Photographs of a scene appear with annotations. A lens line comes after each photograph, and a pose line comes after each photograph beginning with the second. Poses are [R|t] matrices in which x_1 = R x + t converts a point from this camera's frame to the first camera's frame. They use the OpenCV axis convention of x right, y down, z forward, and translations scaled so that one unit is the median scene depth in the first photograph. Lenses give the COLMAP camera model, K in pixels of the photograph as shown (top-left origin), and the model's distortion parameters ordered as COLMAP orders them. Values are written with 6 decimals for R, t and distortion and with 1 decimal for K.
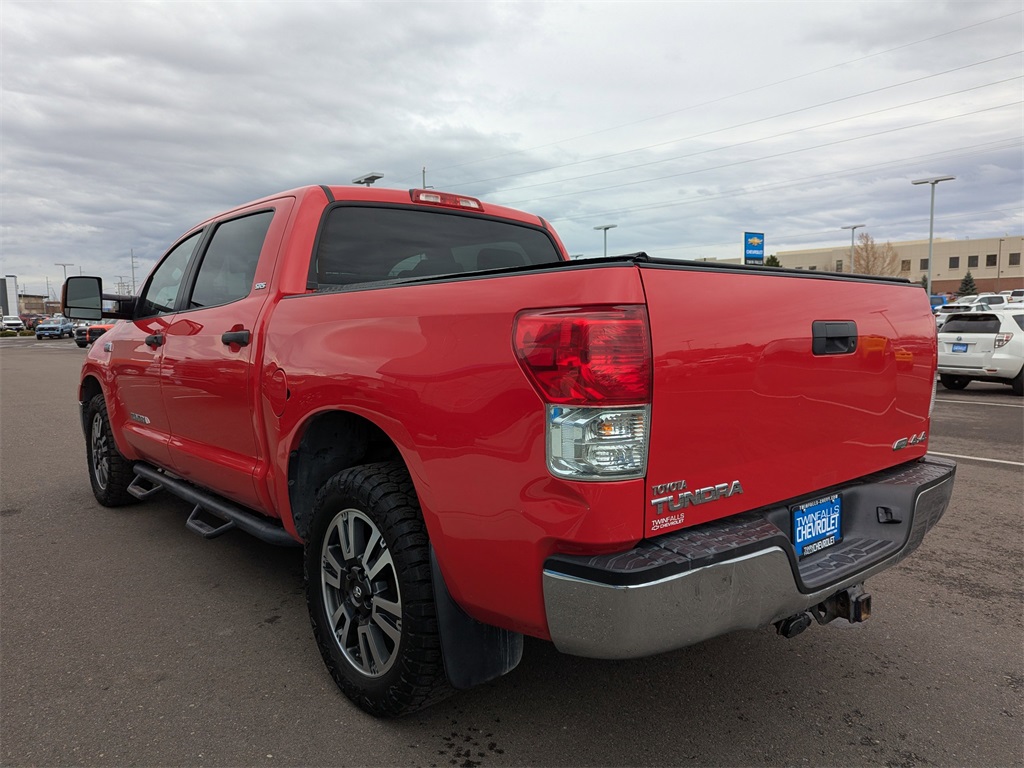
lens RADIAL K [[721.3, 0, 510.8], [0, 721.3, 385.8], [0, 0, 1]] dist [0.040582, -0.031261]
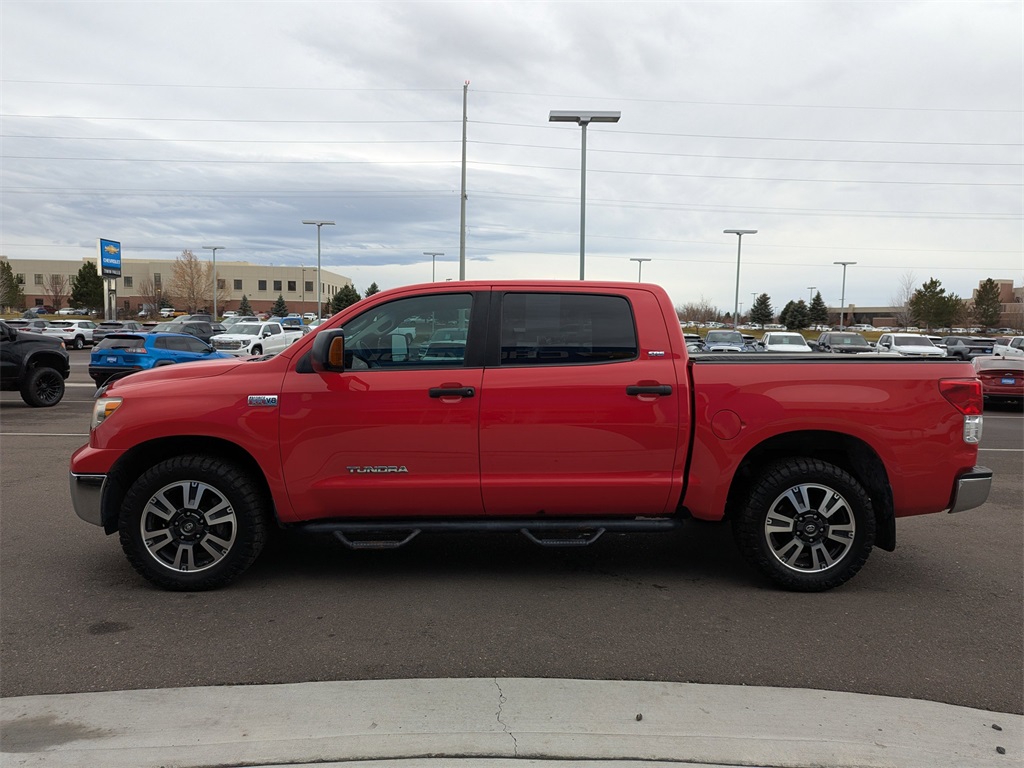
lens RADIAL K [[721.3, 0, 515.6], [0, 721.3, 385.2], [0, 0, 1]] dist [0.040582, -0.031261]
pose [[0.621398, -0.032253, 0.782831, -2.291822], [0.046580, 0.998906, 0.004181, -0.132838], [-0.782109, 0.033866, 0.622221, 0.457788]]
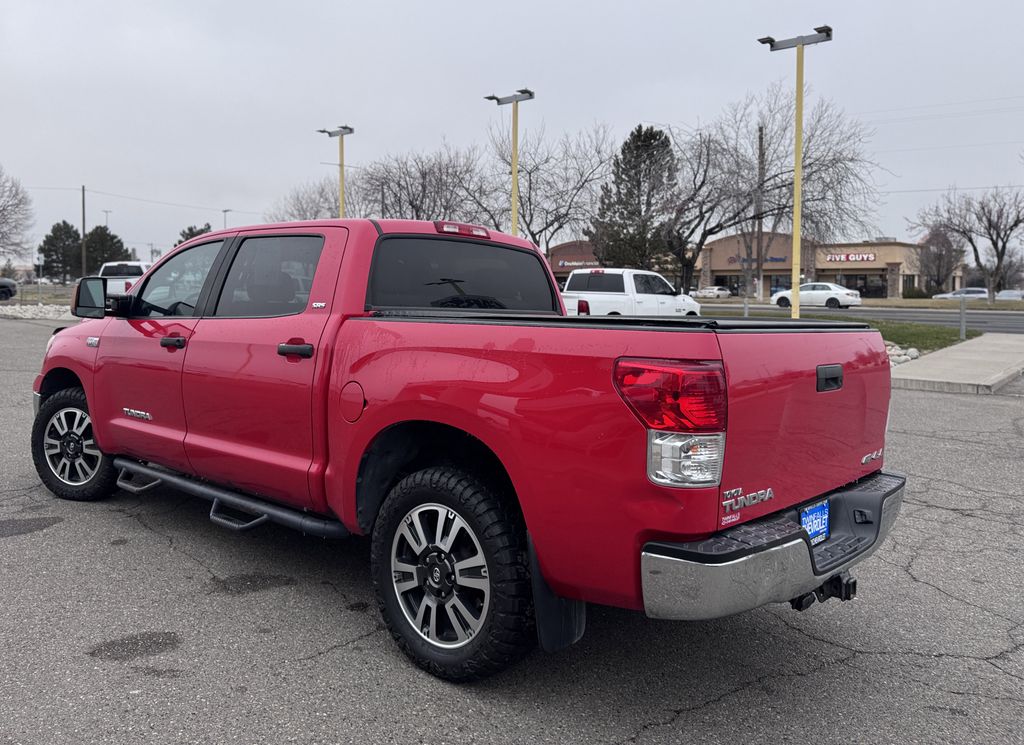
lens RADIAL K [[809.6, 0, 432.9], [0, 809.6, 309.3], [0, 0, 1]] dist [0.028707, -0.029824]
pose [[0.996227, 0.033571, 0.080024, -0.369319], [-0.027531, 0.996772, -0.075423, -0.057208], [-0.082298, 0.072935, 0.993935, -0.390215]]
